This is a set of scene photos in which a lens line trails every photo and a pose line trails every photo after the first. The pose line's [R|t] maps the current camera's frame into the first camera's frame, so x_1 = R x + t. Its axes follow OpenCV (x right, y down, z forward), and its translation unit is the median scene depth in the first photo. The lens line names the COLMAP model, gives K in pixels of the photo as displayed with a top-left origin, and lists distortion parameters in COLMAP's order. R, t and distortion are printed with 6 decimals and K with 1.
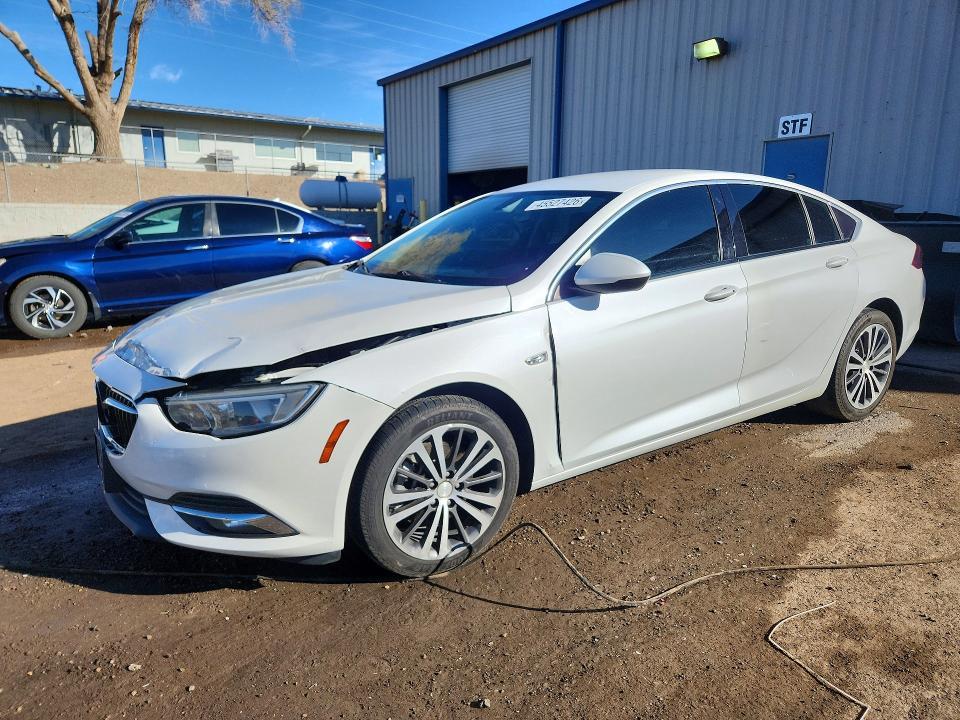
lens RADIAL K [[705.9, 0, 480.0], [0, 705.9, 360.0], [0, 0, 1]] dist [0.069658, -0.065459]
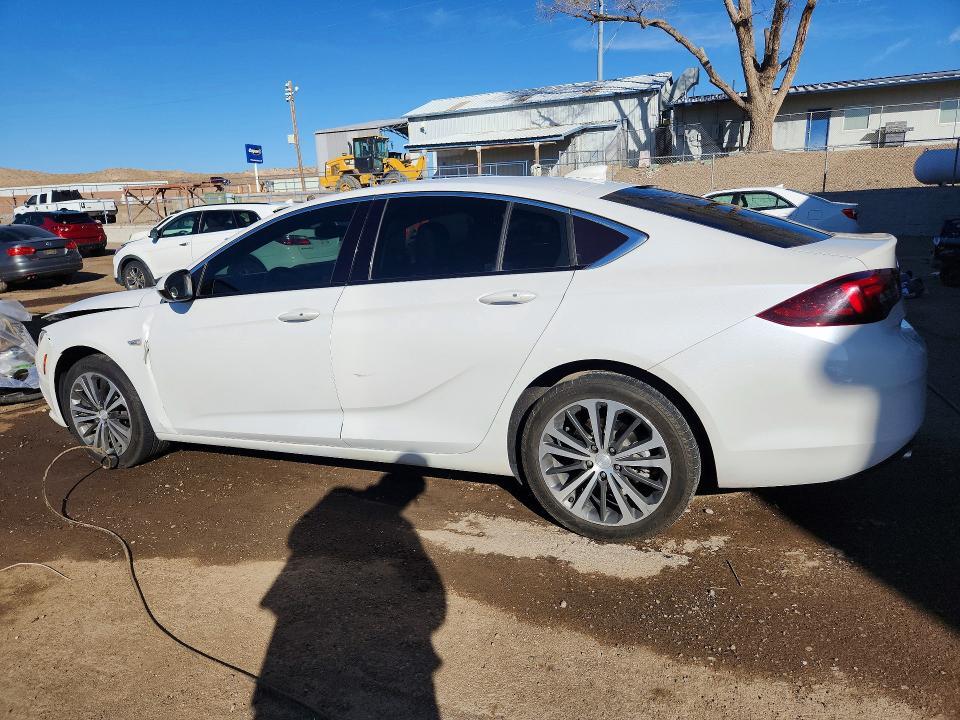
lens RADIAL K [[705.9, 0, 480.0], [0, 705.9, 360.0], [0, 0, 1]] dist [0.069658, -0.065459]
pose [[0.450356, 0.163946, -0.877668, 0.280502], [-0.135446, 0.984165, 0.114339, -0.037980], [0.882516, 0.067384, 0.465431, 0.162552]]
